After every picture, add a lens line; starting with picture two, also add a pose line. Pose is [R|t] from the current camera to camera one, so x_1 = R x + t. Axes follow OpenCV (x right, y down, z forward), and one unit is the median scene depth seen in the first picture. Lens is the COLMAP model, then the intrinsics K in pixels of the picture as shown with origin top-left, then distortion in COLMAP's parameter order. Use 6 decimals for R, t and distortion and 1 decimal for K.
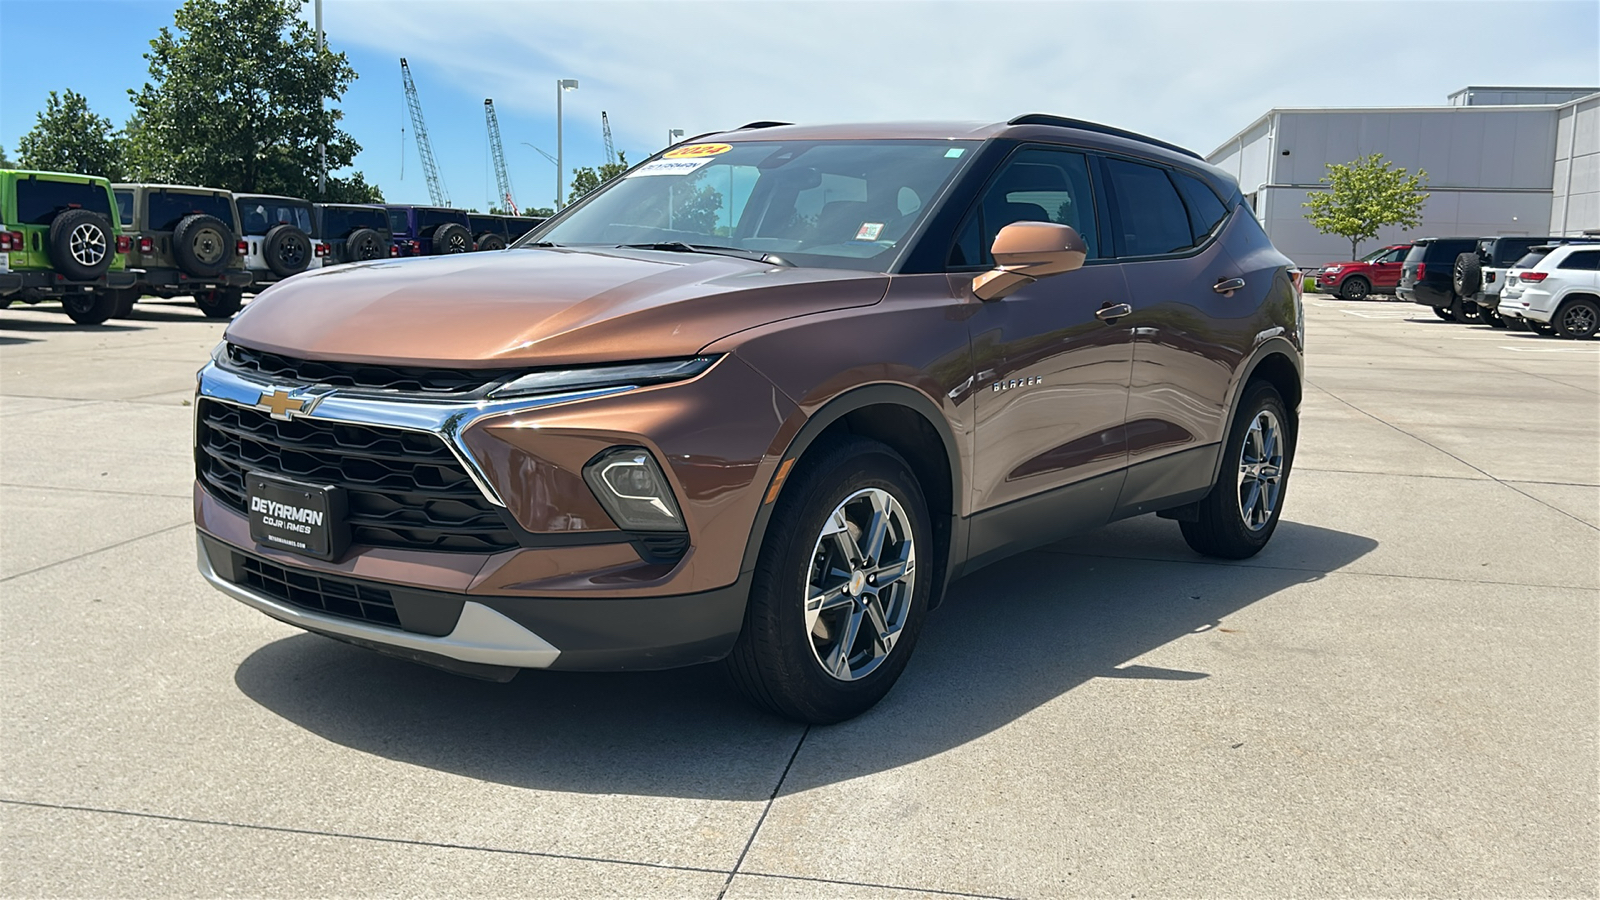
lens RADIAL K [[1458.5, 0, 837.2], [0, 1458.5, 453.9], [0, 0, 1]] dist [0.027884, 0.000000]
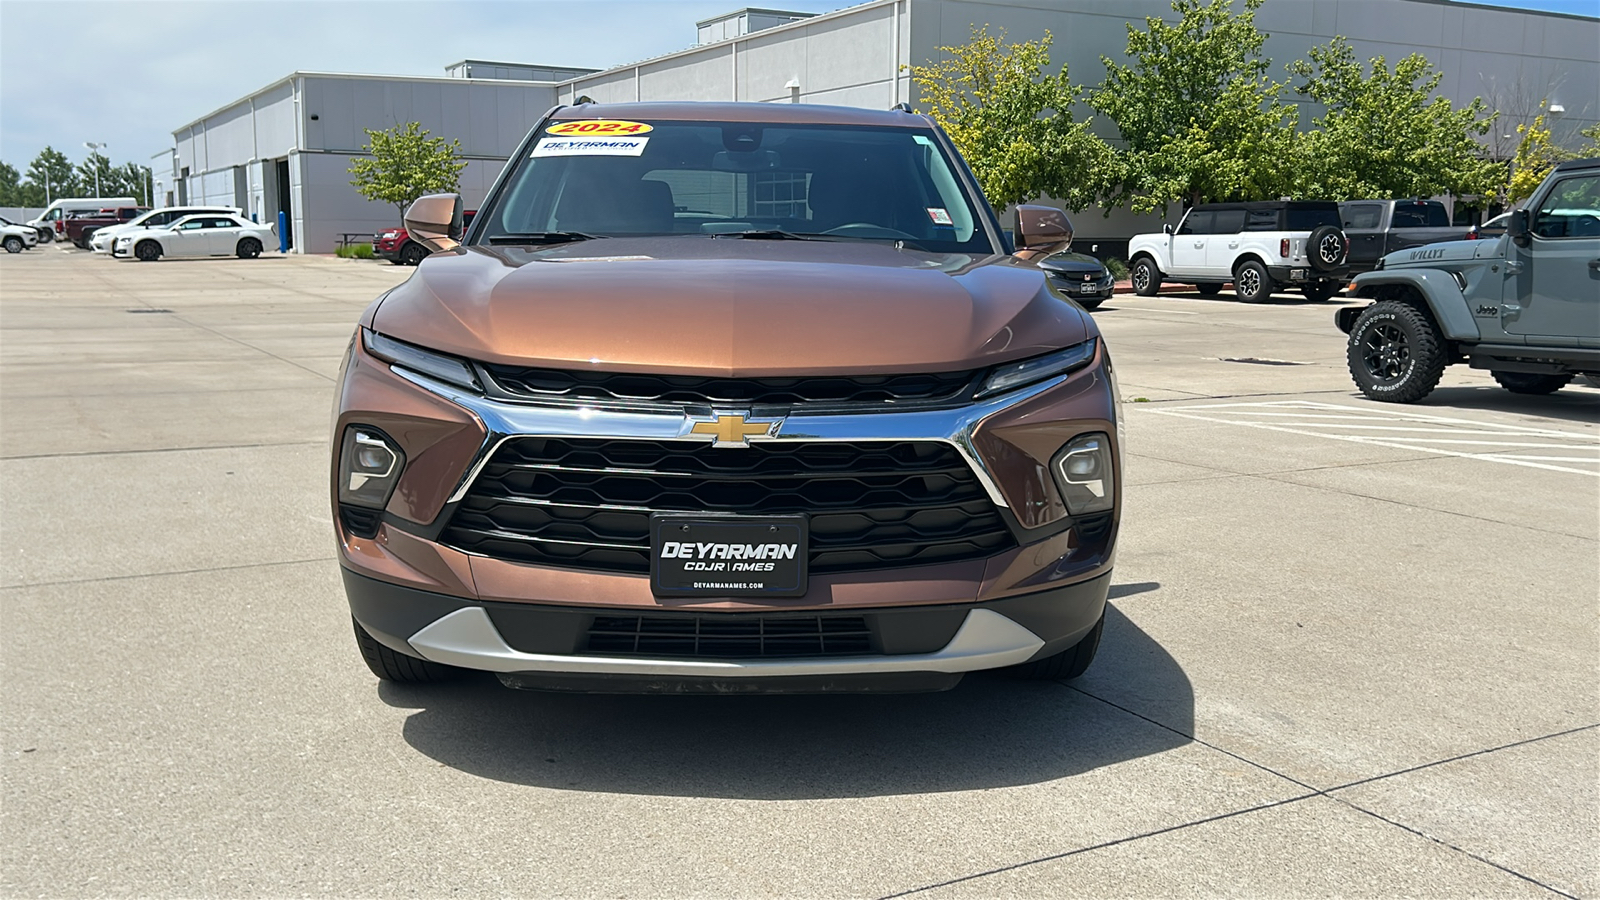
lens RADIAL K [[1458.5, 0, 809.9], [0, 1458.5, 454.2], [0, 0, 1]] dist [0.027884, 0.000000]
pose [[0.789452, -0.111088, 0.603677, -0.853046], [0.096712, 0.993714, 0.056388, -0.062623], [-0.606146, 0.013867, 0.795232, 0.273873]]
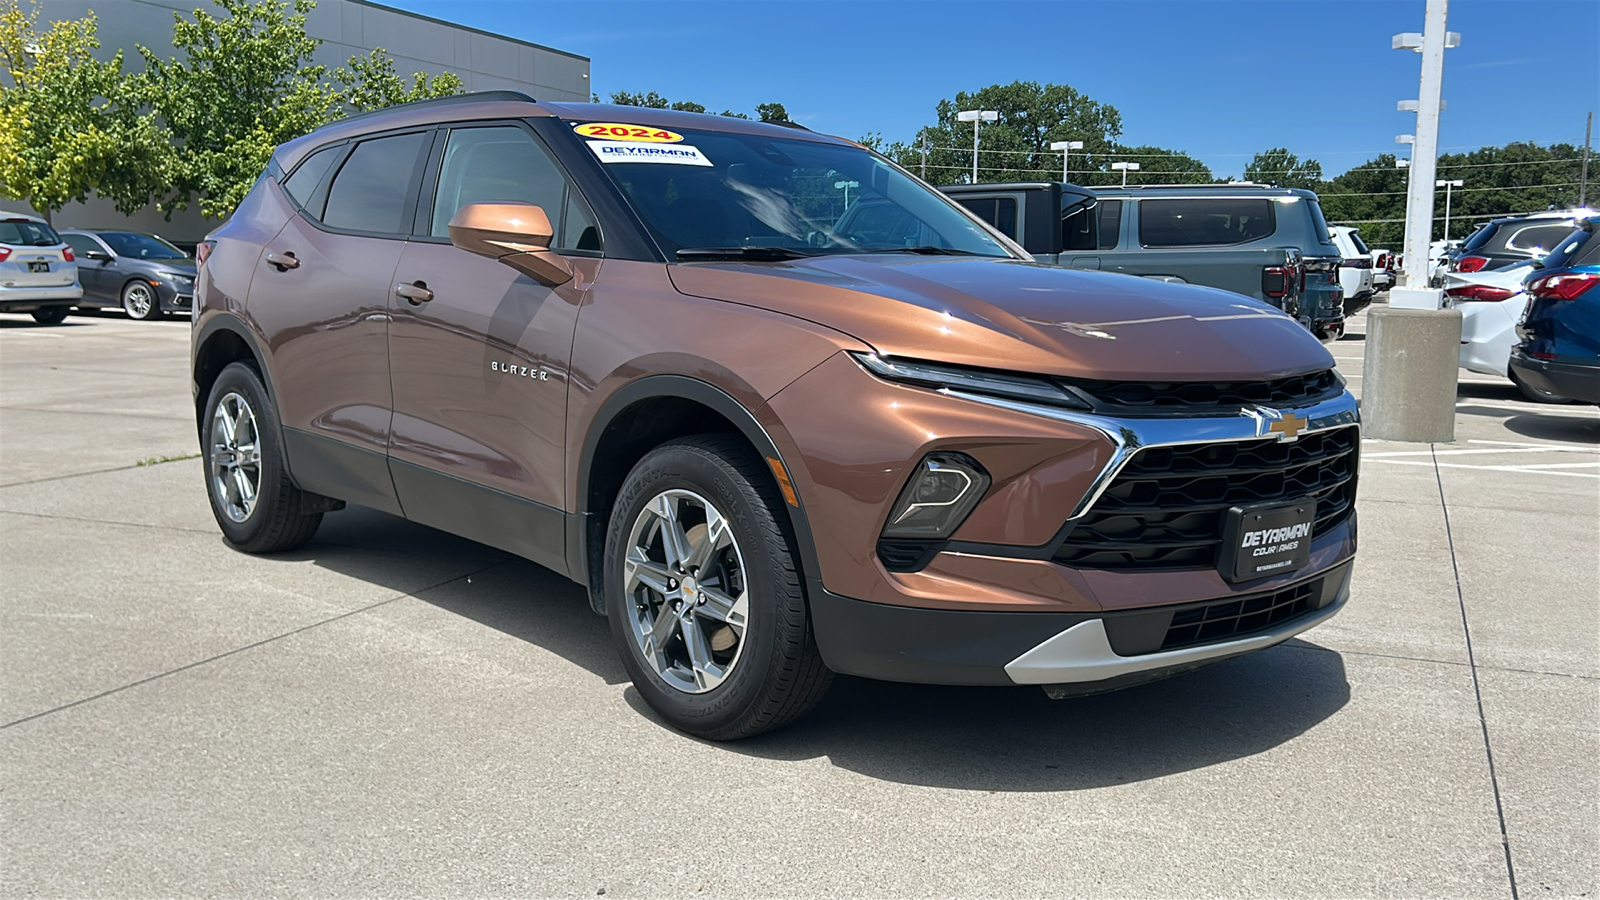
lens RADIAL K [[1458.5, 0, 804.9], [0, 1458.5, 451.8], [0, 0, 1]] dist [0.027884, 0.000000]
pose [[0.245563, -0.151908, 0.957404, -1.384804], [0.120626, 0.984757, 0.125309, -0.177550], [-0.961846, 0.084717, 0.260144, 1.038127]]
